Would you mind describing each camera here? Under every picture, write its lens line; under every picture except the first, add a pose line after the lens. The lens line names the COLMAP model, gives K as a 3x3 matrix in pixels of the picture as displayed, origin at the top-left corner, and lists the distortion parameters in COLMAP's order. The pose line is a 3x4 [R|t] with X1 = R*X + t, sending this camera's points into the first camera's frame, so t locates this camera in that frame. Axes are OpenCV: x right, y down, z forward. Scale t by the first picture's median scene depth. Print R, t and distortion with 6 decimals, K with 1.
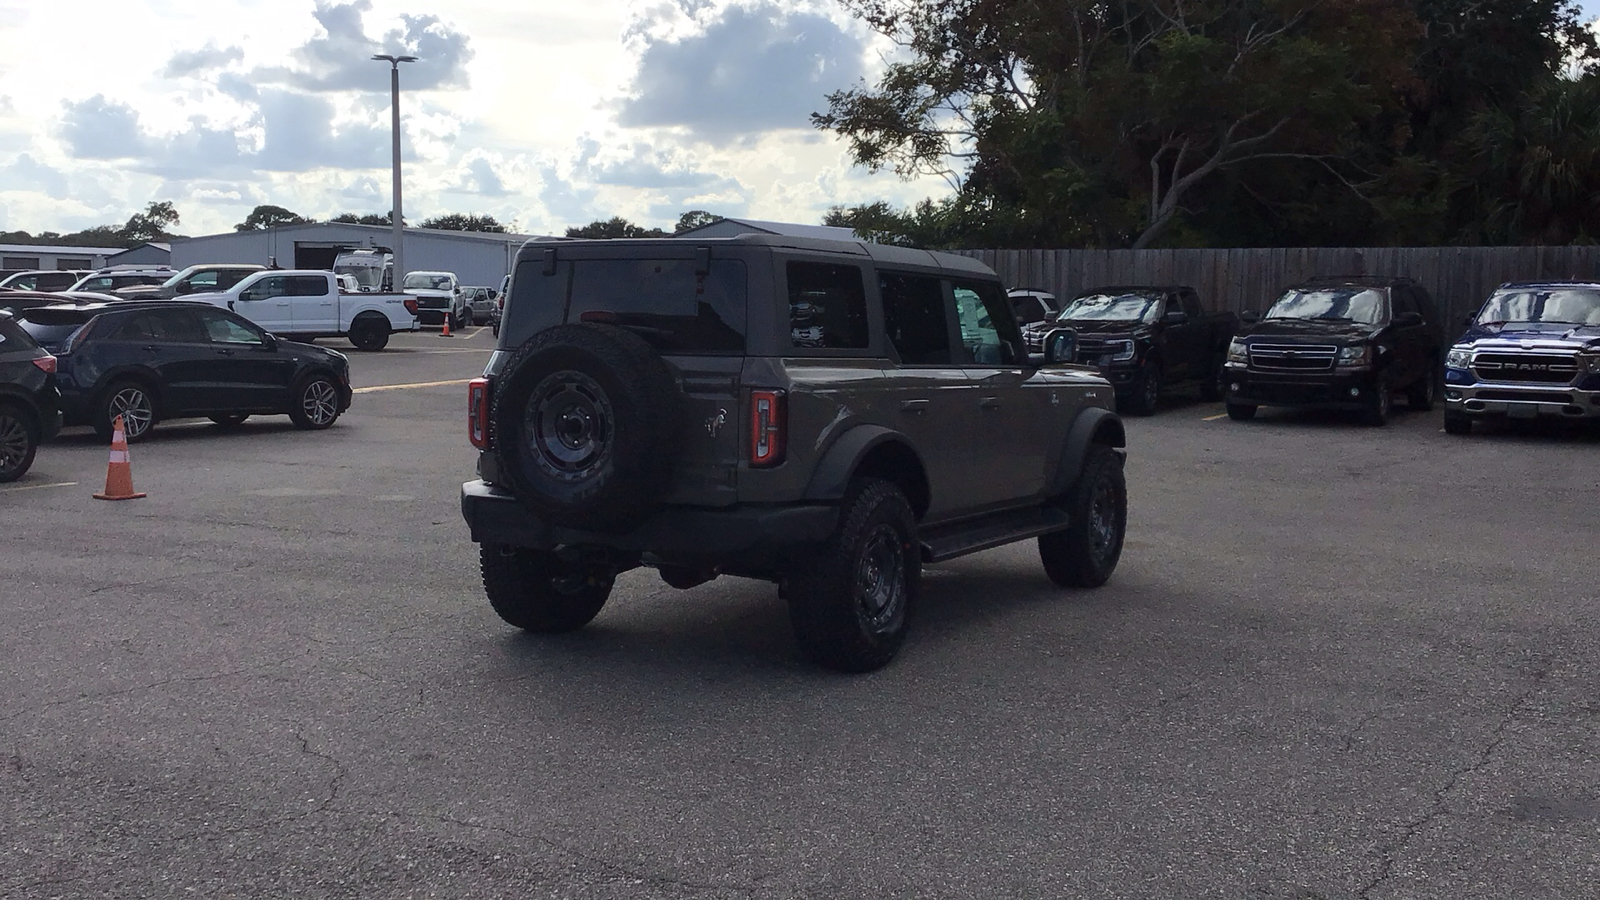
lens RADIAL K [[1765.8, 0, 783.7], [0, 1765.8, 536.7], [0, 0, 1]] dist [0.079756, 0.000000]
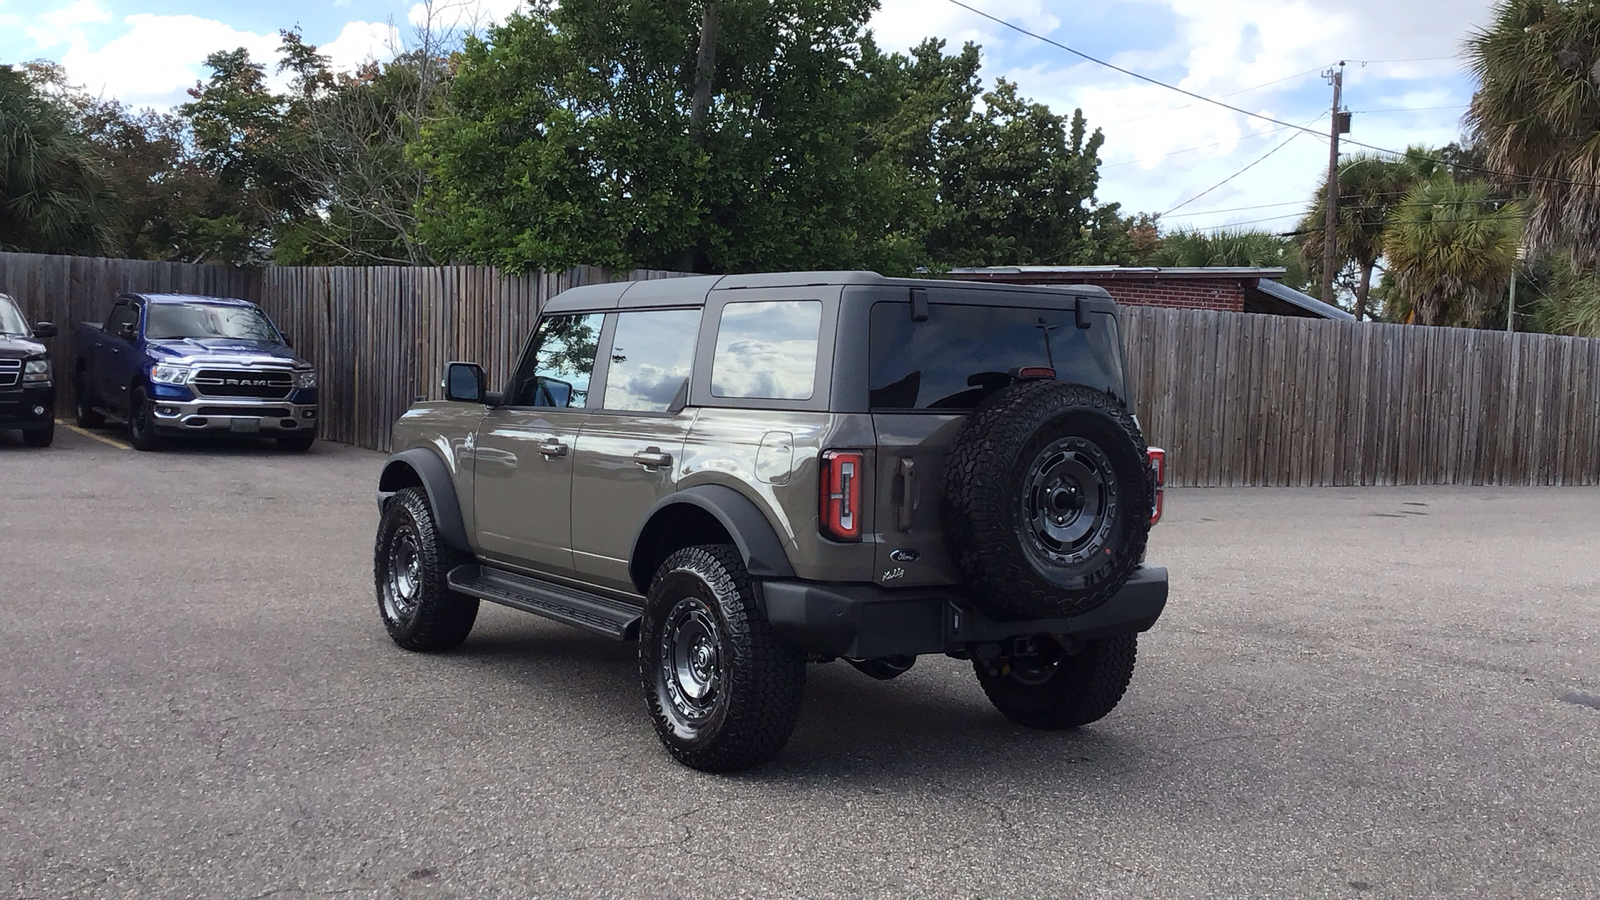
lens RADIAL K [[1765.8, 0, 860.5], [0, 1765.8, 497.0], [0, 0, 1]] dist [0.079756, 0.000000]
pose [[0.423875, -0.069366, 0.903060, -0.347169], [0.085006, 0.995709, 0.036582, -0.037938], [-0.901723, 0.061260, 0.427953, 0.259180]]
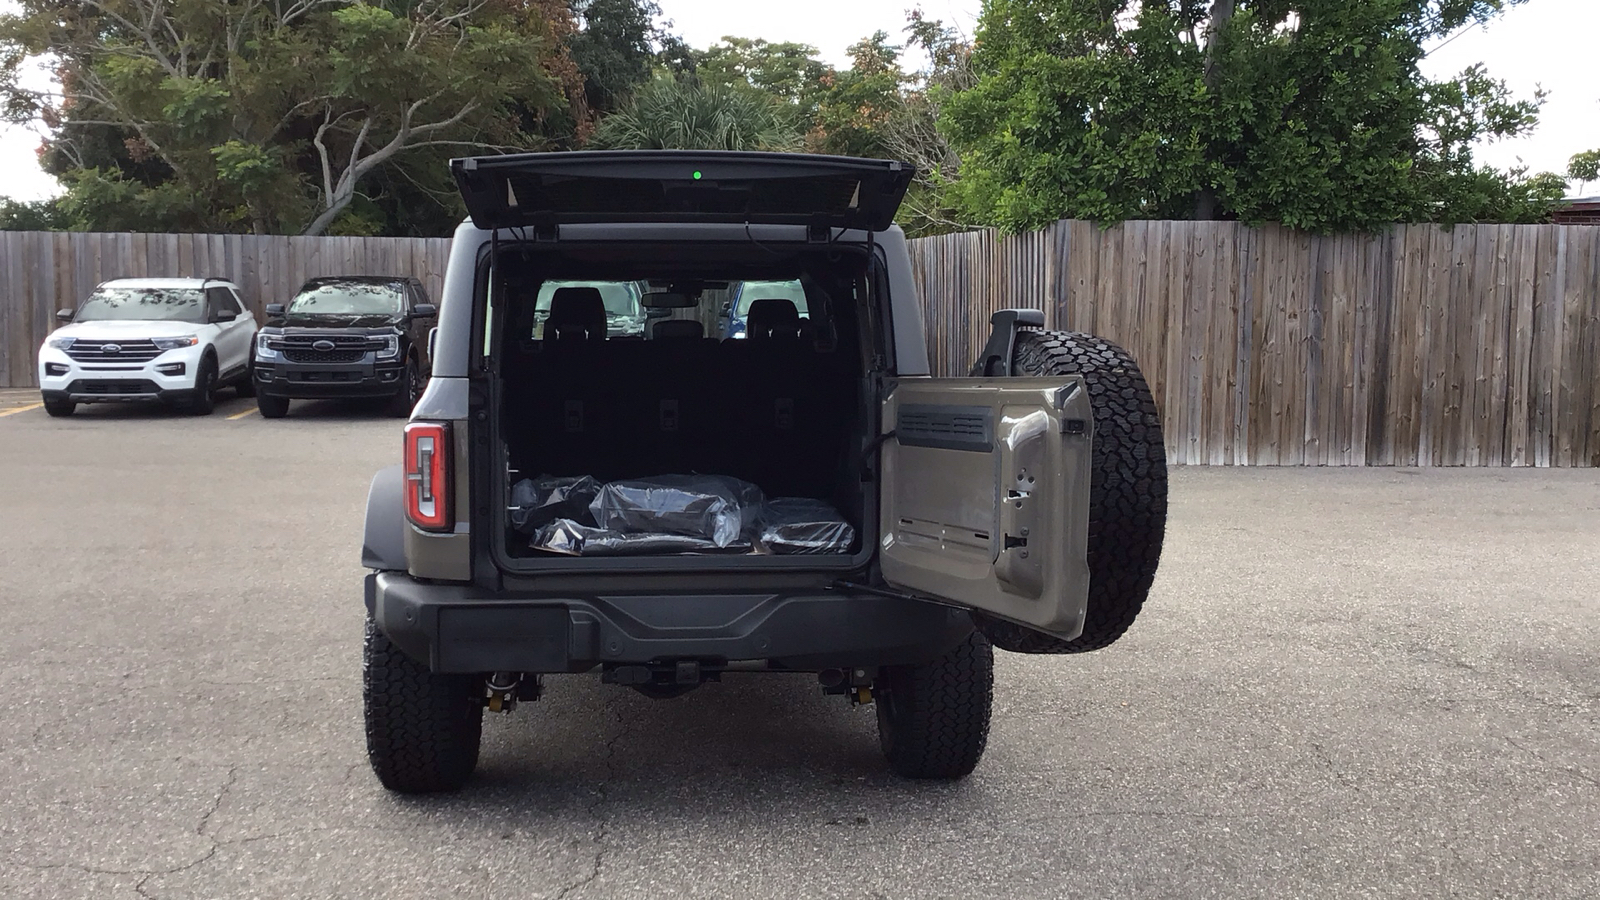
lens RADIAL K [[1765.8, 0, 829.2], [0, 1765.8, 489.9], [0, 0, 1]] dist [0.079756, 0.000000]
pose [[0.822977, -0.070022, 0.563742, -0.166265], [0.081647, 0.996651, 0.004601, -0.021446], [-0.562176, 0.042242, 0.825938, 0.149383]]
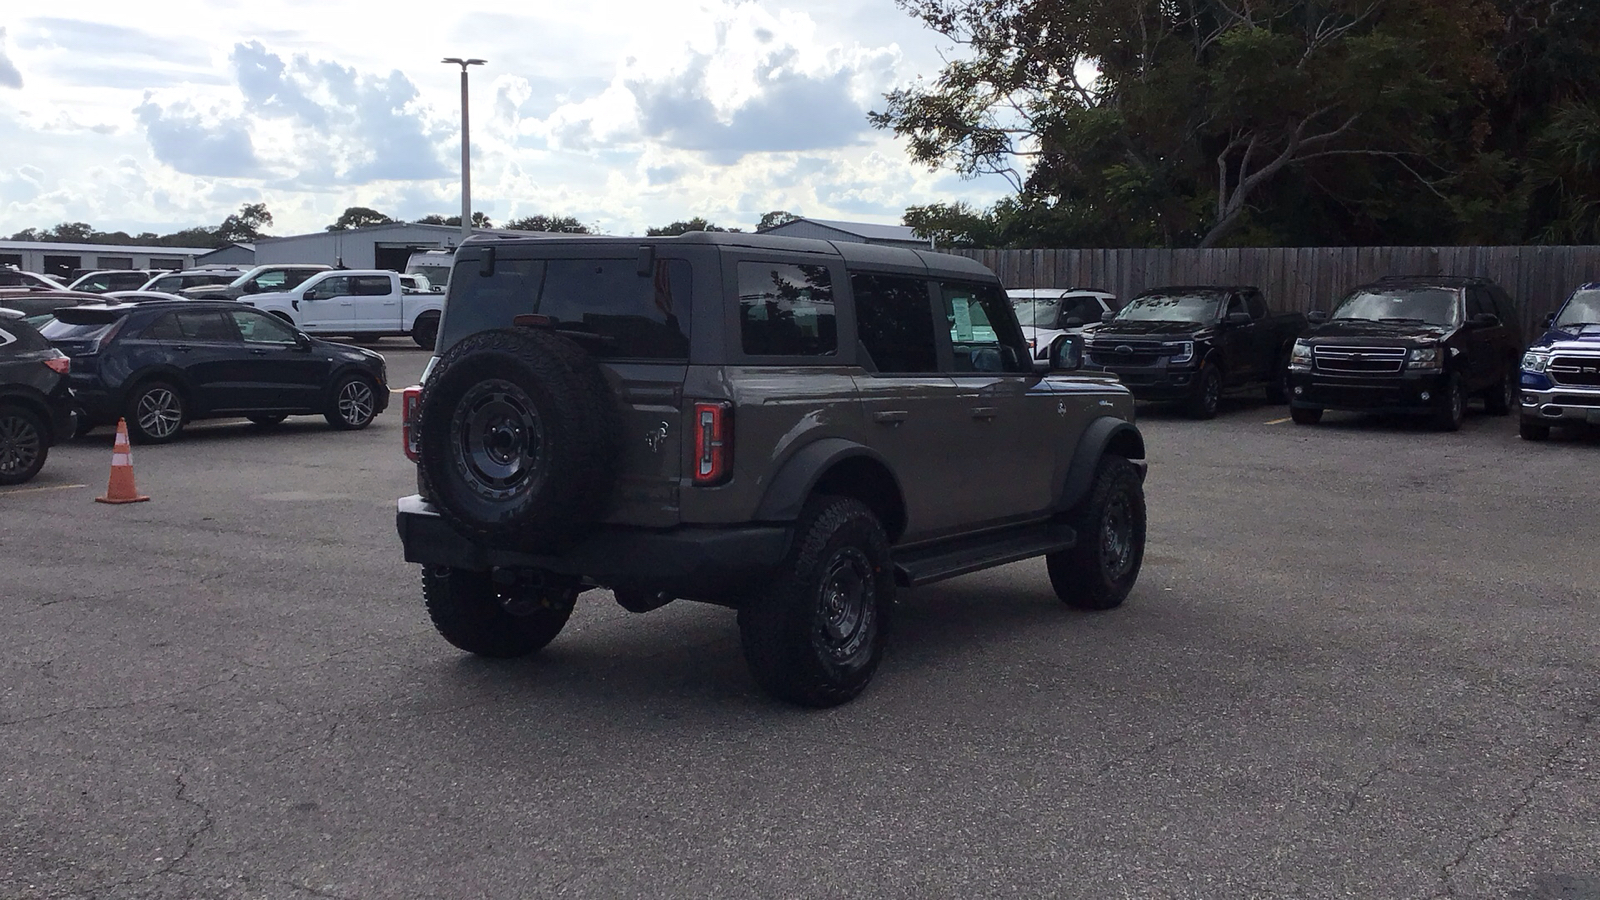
lens RADIAL K [[1765.8, 0, 758.9], [0, 1765.8, 499.5], [0, 0, 1]] dist [0.079756, 0.000000]
pose [[0.998544, 0.007700, -0.053384, 0.021692], [-0.008771, 0.999764, -0.019859, -0.004770], [0.053219, 0.020299, 0.998377, 0.029277]]
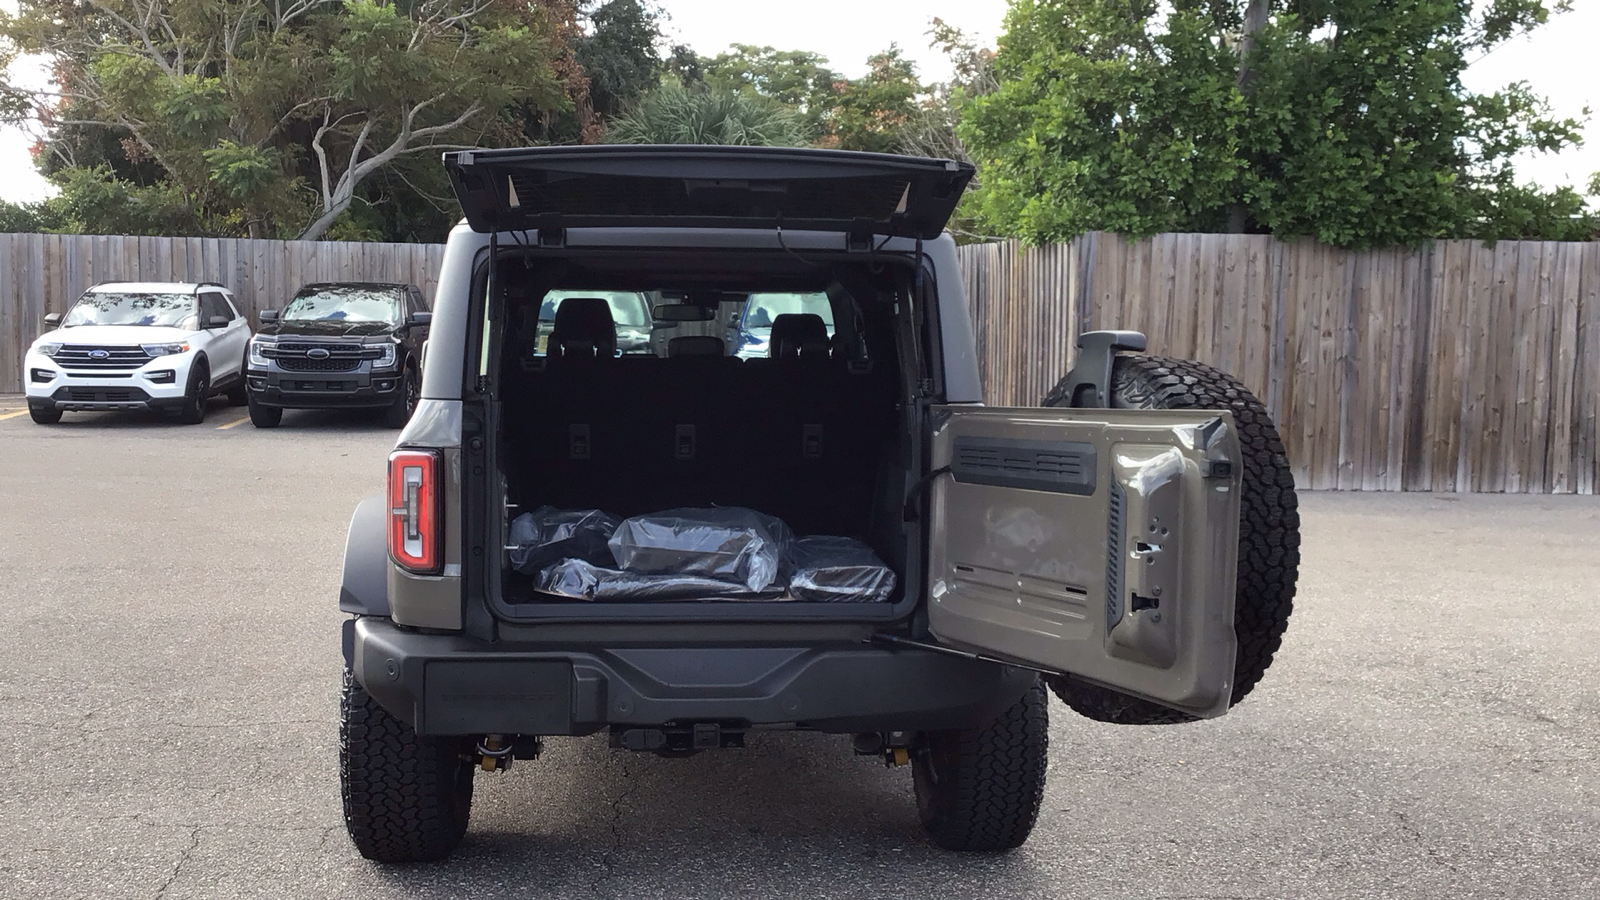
lens RADIAL K [[1781.9, 0, 847.9], [0, 1781.9, 484.0], [0, 0, 1]] dist [0.056270, 0.000000]
pose [[0.818552, -0.056478, 0.571649, -0.154837], [0.072141, 0.997383, -0.004760, -0.025207], [-0.569884, 0.045136, 0.820484, 0.173727]]
